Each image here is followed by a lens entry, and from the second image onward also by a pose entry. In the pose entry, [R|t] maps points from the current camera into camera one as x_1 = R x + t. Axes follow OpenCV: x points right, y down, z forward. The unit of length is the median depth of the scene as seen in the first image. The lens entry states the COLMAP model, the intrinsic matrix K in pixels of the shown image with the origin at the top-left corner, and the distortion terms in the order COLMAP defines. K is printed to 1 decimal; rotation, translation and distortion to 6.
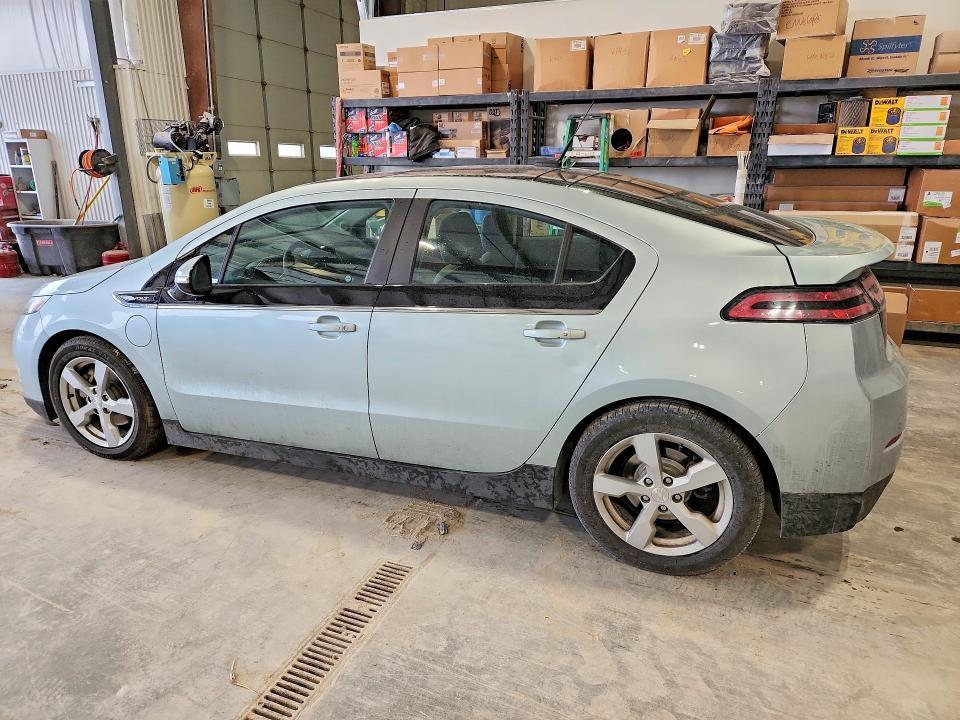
lens RADIAL K [[674.9, 0, 451.7], [0, 674.9, 354.9], [0, 0, 1]] dist [0.059922, -0.045987]
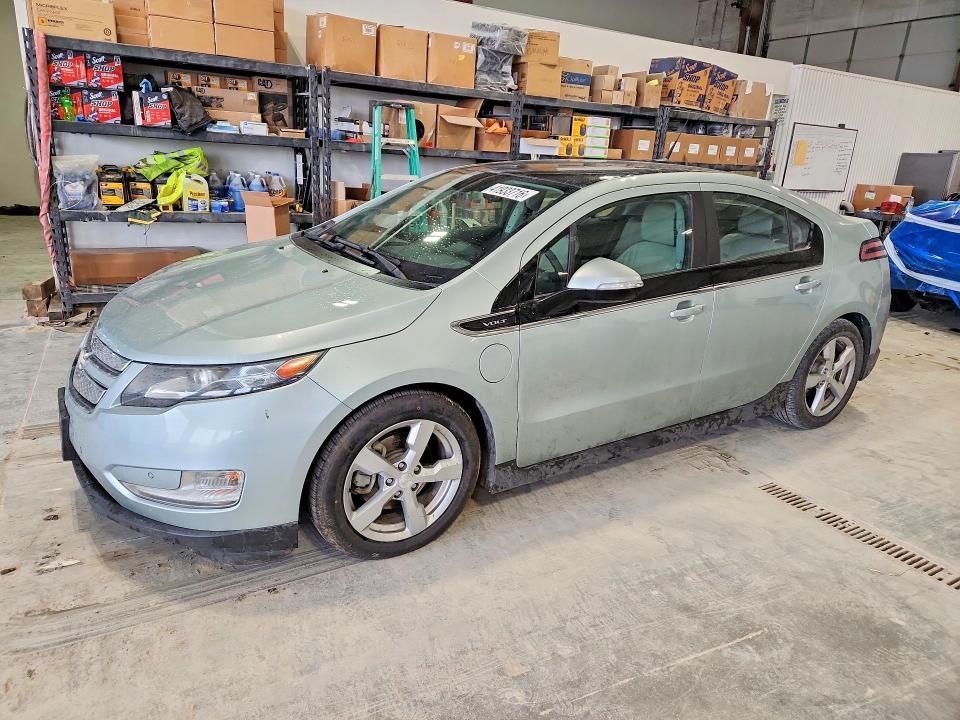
lens RADIAL K [[674.9, 0, 479.9], [0, 674.9, 365.0], [0, 0, 1]] dist [0.059922, -0.045987]
pose [[0.559477, -0.212355, 0.801181, -1.027441], [0.175902, 0.975024, 0.135597, -0.133341], [-0.809965, 0.065066, 0.582857, 0.514814]]
